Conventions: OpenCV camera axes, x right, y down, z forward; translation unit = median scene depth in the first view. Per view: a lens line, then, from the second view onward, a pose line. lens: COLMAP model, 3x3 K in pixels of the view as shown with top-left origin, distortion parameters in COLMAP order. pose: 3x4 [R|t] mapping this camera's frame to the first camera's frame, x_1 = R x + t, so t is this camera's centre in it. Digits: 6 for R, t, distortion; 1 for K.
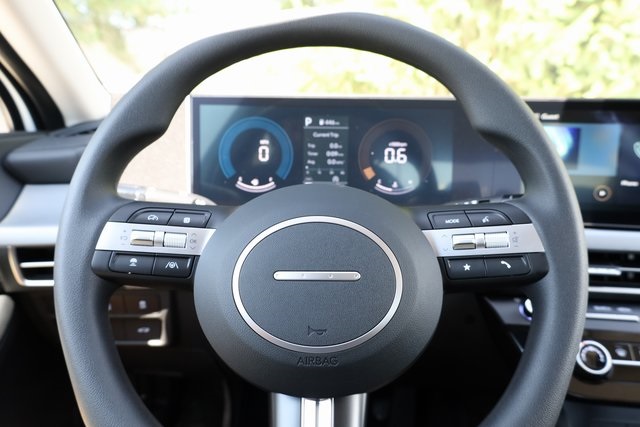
lens RADIAL K [[436.7, 0, 317.6], [0, 436.7, 208.3], [0, 0, 1]] dist [-0.018685, 0.005411]
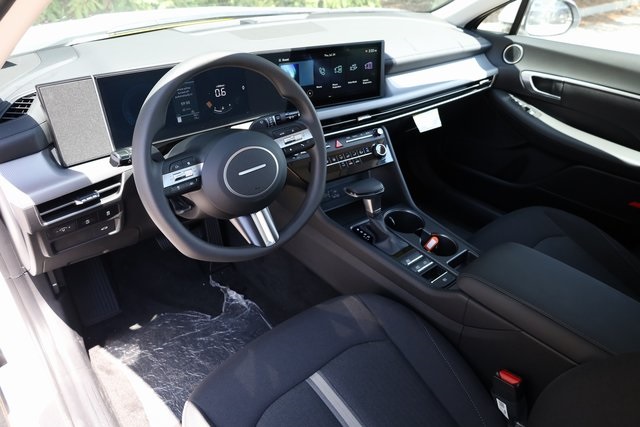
lens RADIAL K [[436.7, 0, 319.3], [0, 436.7, 212.2], [0, 0, 1]] dist [-0.018685, 0.005411]
pose [[0.739861, -0.347194, 0.576249, -0.847811], [0.107907, 0.906697, 0.407746, -0.416112], [-0.664050, -0.239494, 0.708294, -0.791822]]
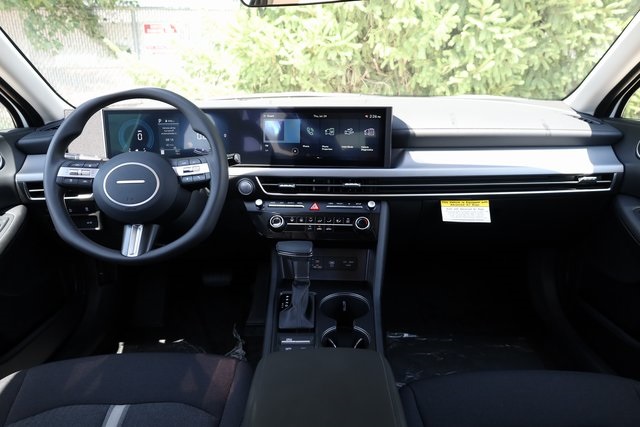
lens RADIAL K [[436.7, 0, 326.2], [0, 436.7, 213.5], [0, 0, 1]] dist [-0.018685, 0.005411]
pose [[0.999186, -0.030054, 0.026923, 0.809872], [0.027324, 0.994950, 0.096576, 0.075161], [-0.029690, -0.095762, 0.994961, -1.322181]]
